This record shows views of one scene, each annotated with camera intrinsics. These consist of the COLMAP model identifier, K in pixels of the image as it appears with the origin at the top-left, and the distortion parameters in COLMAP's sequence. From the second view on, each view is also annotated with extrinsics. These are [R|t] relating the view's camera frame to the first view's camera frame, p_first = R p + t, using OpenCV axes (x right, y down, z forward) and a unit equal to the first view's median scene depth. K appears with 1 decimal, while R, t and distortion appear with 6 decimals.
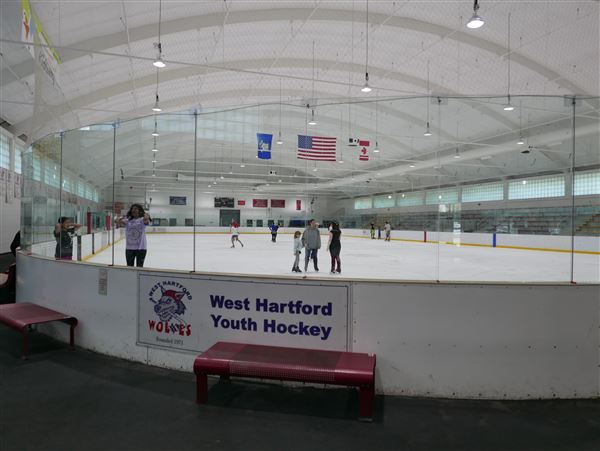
lens RADIAL K [[433.8, 0, 285.7], [0, 433.8, 221.5], [0, 0, 1]] dist [-0.033116, 0.019349]
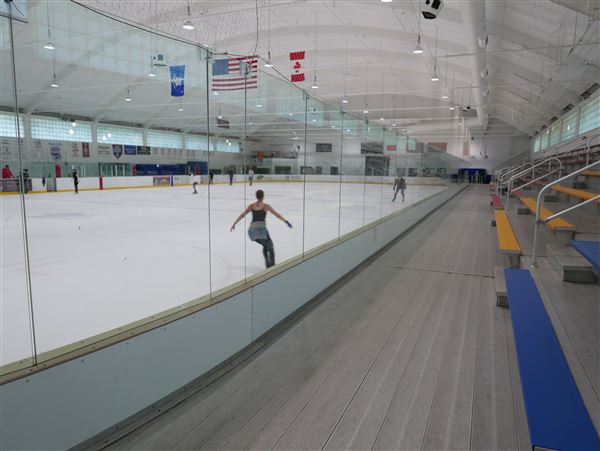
lens RADIAL K [[433.8, 0, 300.6], [0, 433.8, 223.2], [0, 0, 1]] dist [-0.033116, 0.019349]
pose [[0.750318, 0.079145, -0.656322, 0.353890], [-0.002013, 0.993077, 0.117451, 0.004889], [0.661074, -0.086804, 0.745283, 0.236887]]
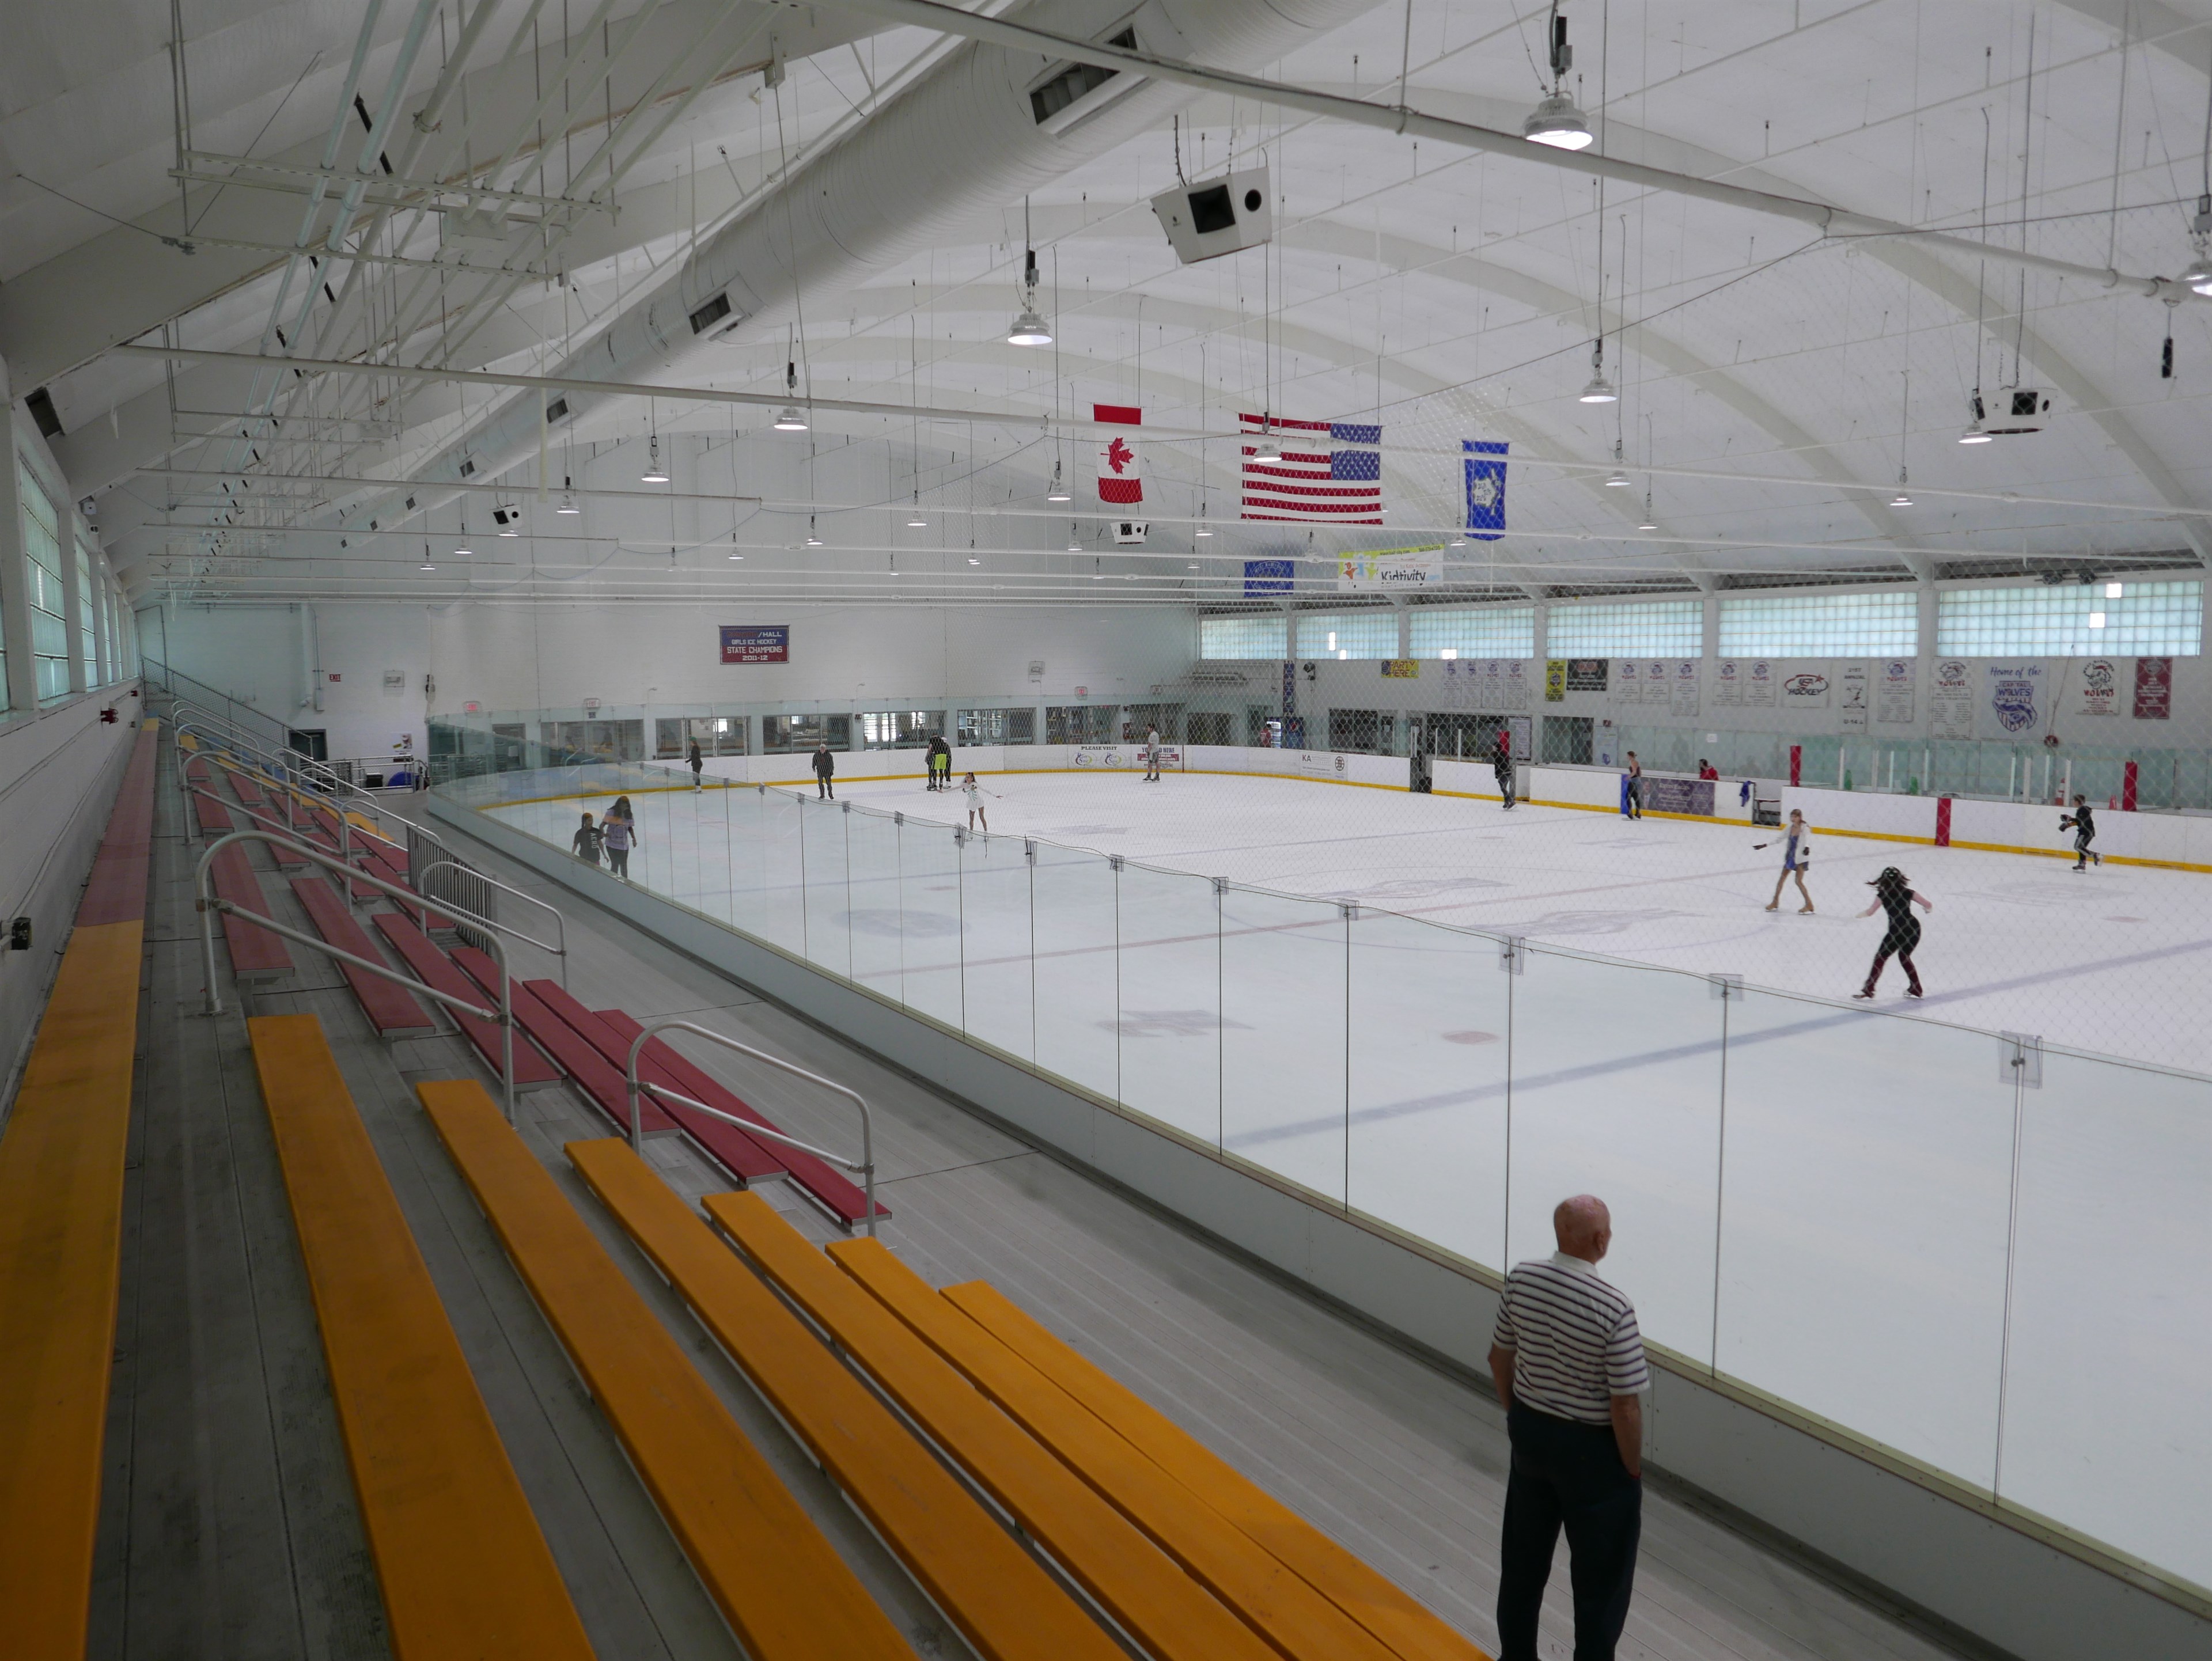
lens RADIAL K [[1599.2, 0, 1092.9], [0, 1599.2, 827.3], [0, 0, 1]] dist [-0.033116, 0.019349]
pose [[-0.977627, 0.017190, -0.209640, 0.197168], [-0.004577, 0.994680, 0.102907, -0.030756], [0.210294, 0.101564, -0.972348, 0.916334]]
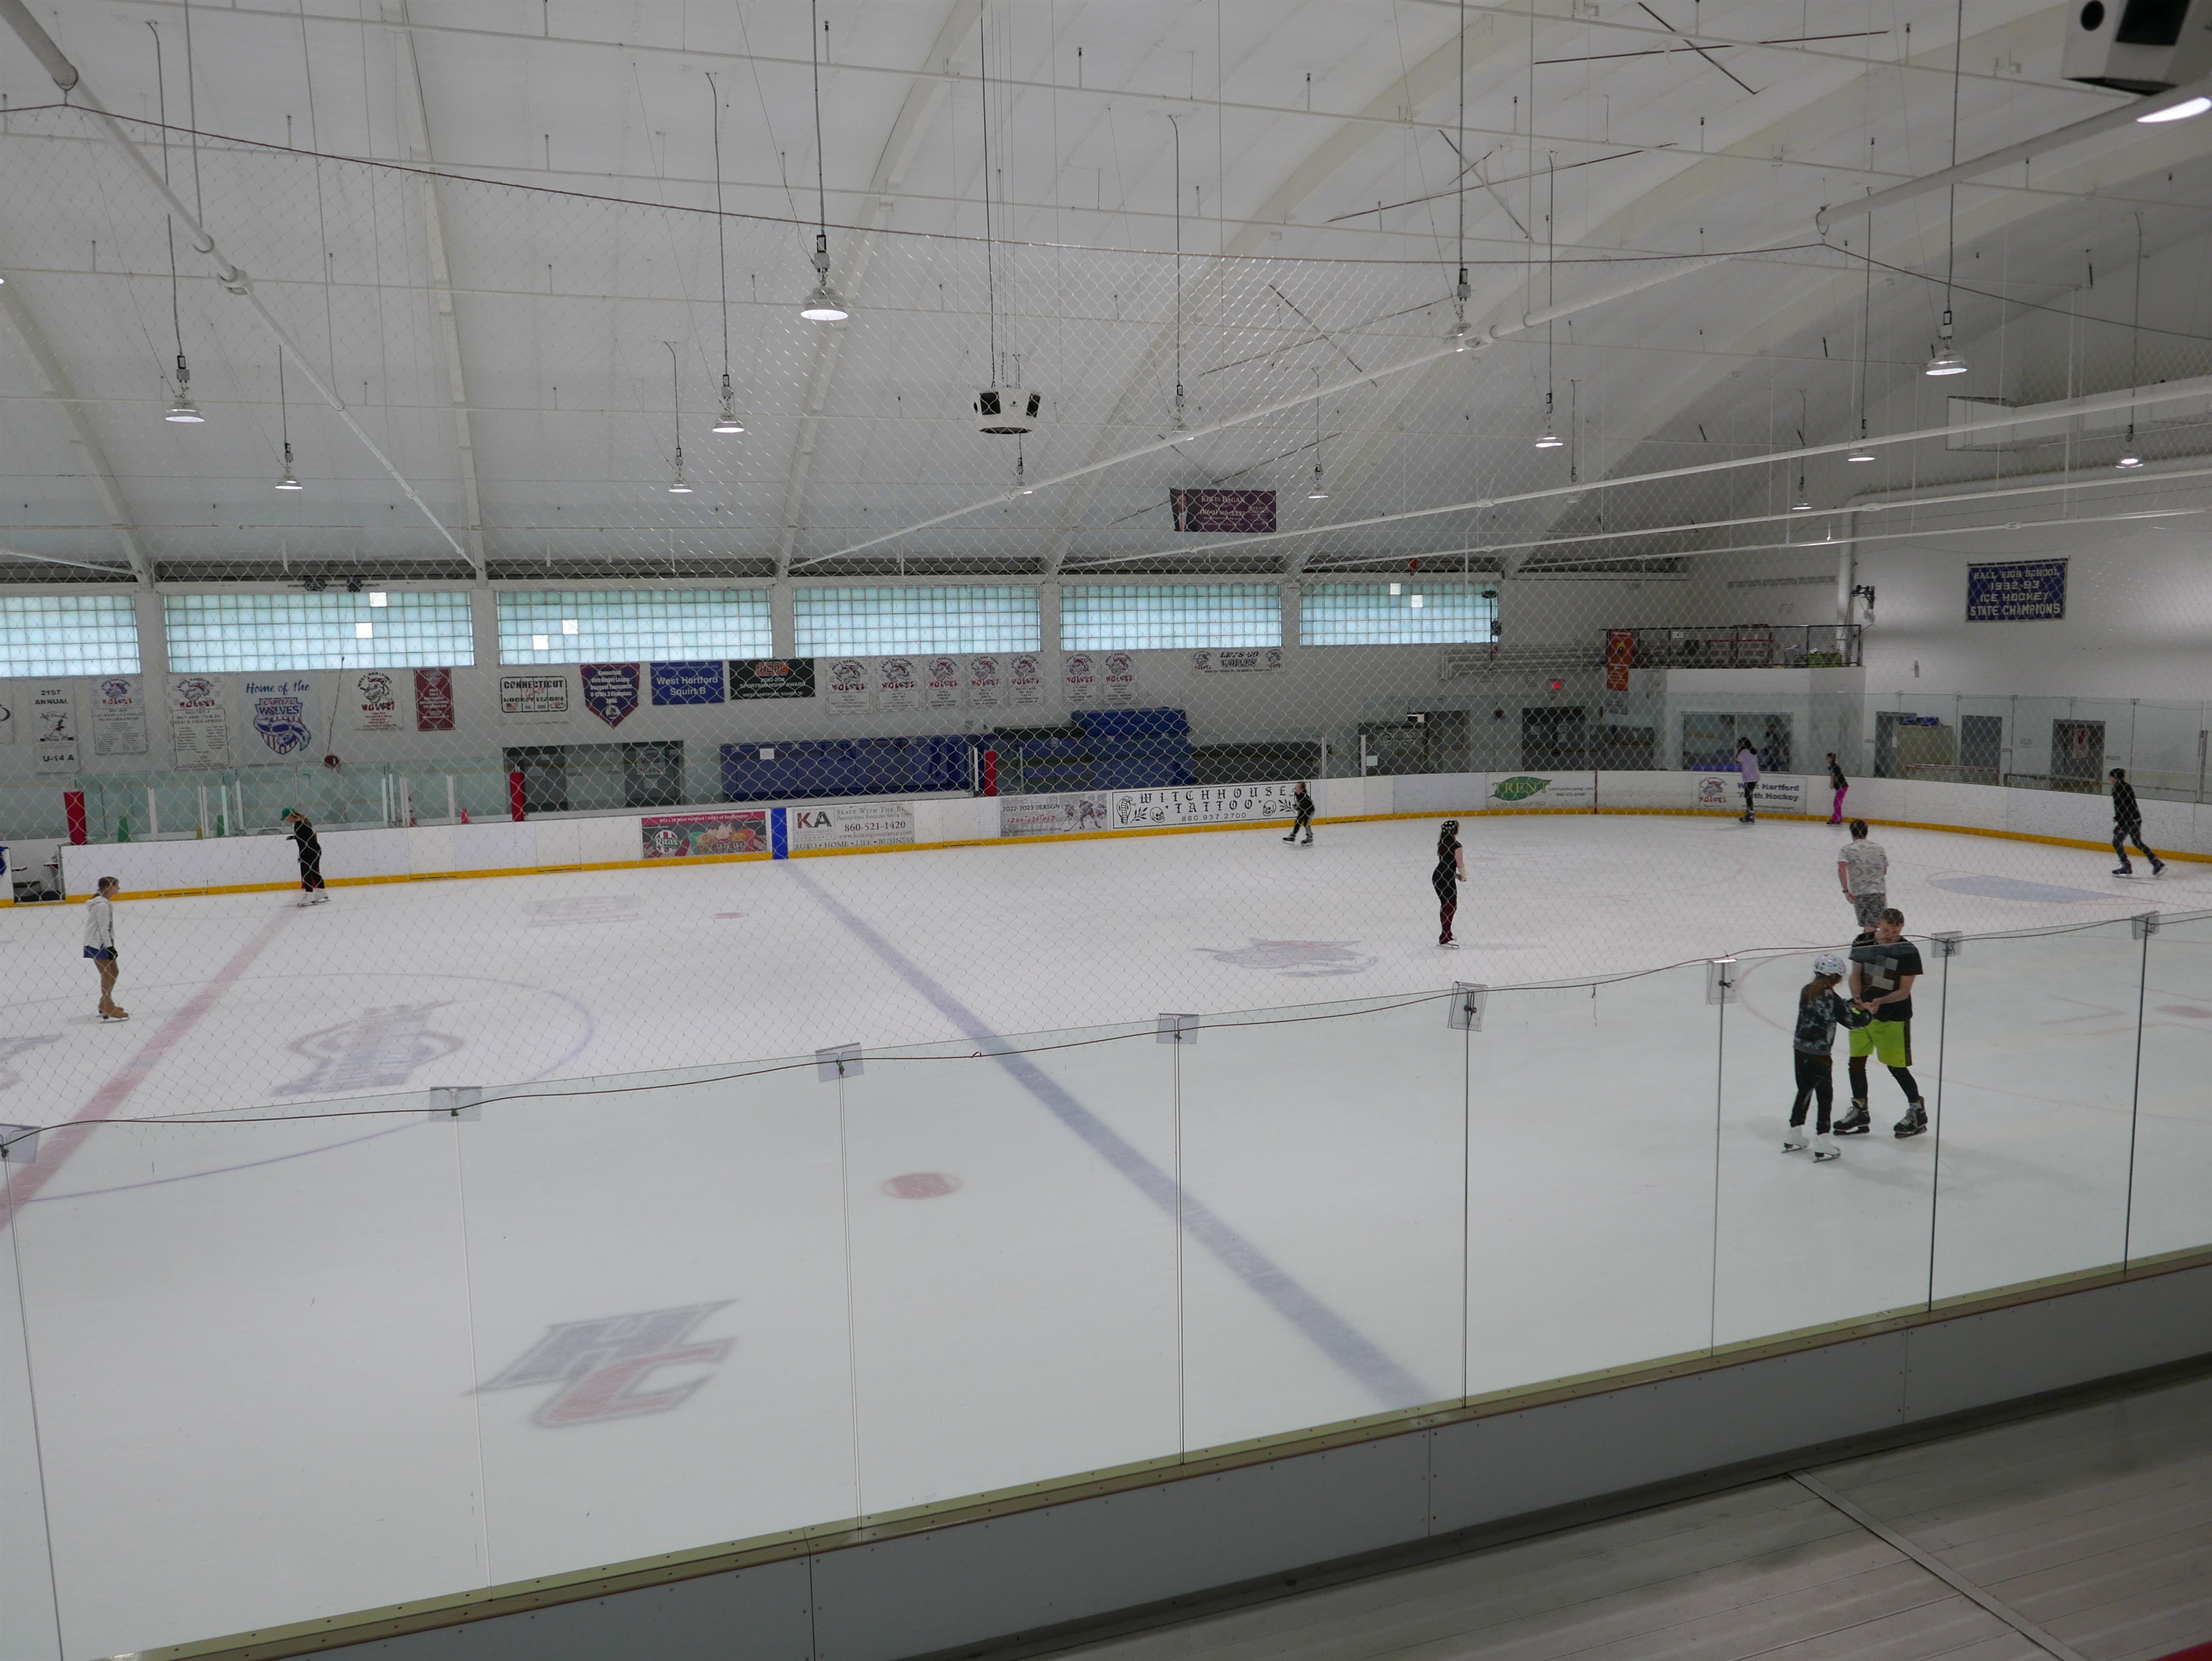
lens RADIAL K [[1599.2, 0, 1101.0], [0, 1599.2, 827.1], [0, 0, 1]] dist [-0.033116, 0.019349]
pose [[0.021642, 0.099179, -0.994834, 0.268056], [0.021415, 0.994793, 0.099640, -0.029878], [0.999536, -0.023461, 0.019405, 0.687496]]
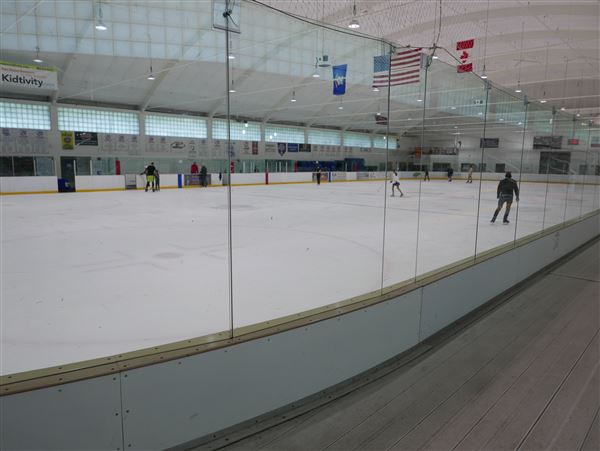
lens RADIAL K [[433.8, 0, 298.1], [0, 433.8, 223.3], [0, 0, 1]] dist [-0.033116, 0.019349]
pose [[0.472862, 0.112630, -0.873909, 0.352080], [-0.003789, 0.992048, 0.125805, 0.005043], [0.881129, -0.056177, 0.469528, 0.234992]]
